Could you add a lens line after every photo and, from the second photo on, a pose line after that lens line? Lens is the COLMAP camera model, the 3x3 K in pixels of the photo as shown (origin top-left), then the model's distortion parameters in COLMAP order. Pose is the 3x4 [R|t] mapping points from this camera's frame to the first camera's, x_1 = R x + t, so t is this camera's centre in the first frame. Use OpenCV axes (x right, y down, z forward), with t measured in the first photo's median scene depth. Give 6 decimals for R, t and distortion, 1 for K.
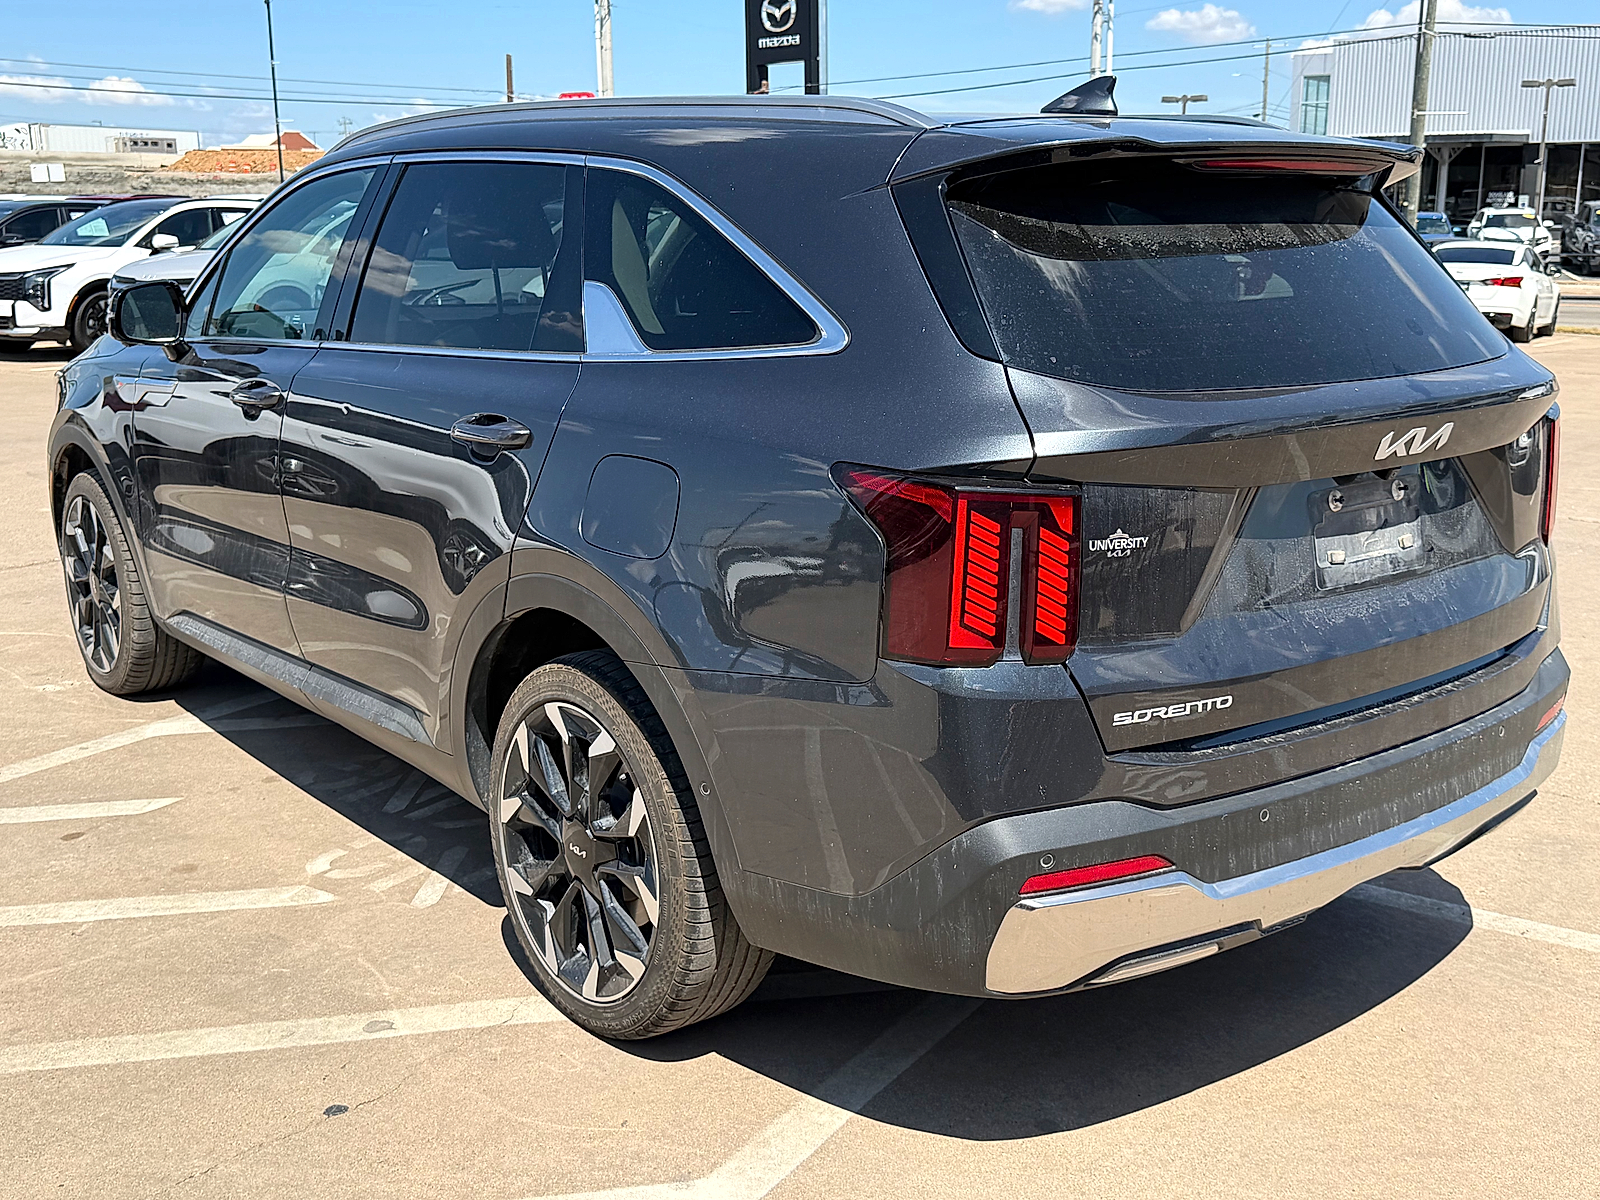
lens RADIAL K [[1624.8, 0, 800.0], [0, 1624.8, 600.0], [0, 0, 1]] dist [0.215877, -0.479091]
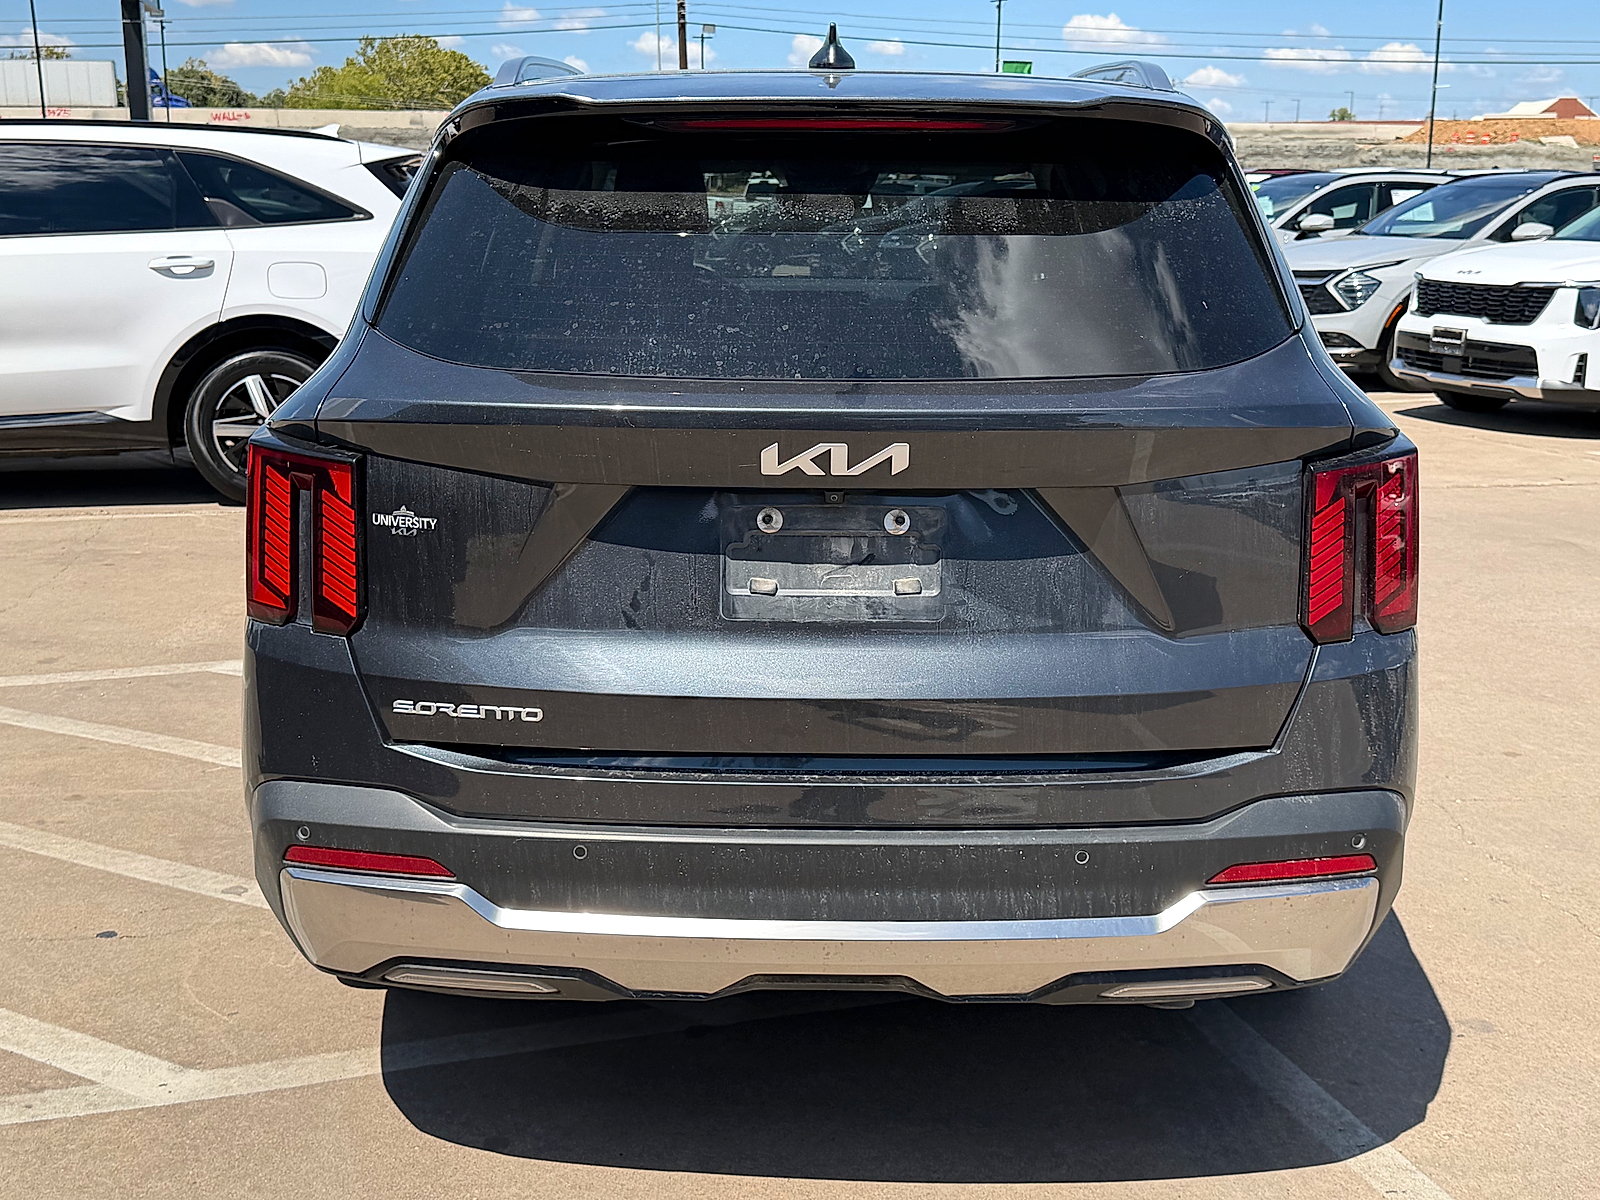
lens RADIAL K [[1781.3, 0, 800.0], [0, 1781.3, 600.0], [0, 0, 1]] dist [0.202380, -0.497102]
pose [[0.774493, 0.146774, -0.615320, 0.976867], [-0.150486, 0.987535, 0.046144, -0.068979], [0.614423, 0.056859, 0.786926, 0.309082]]
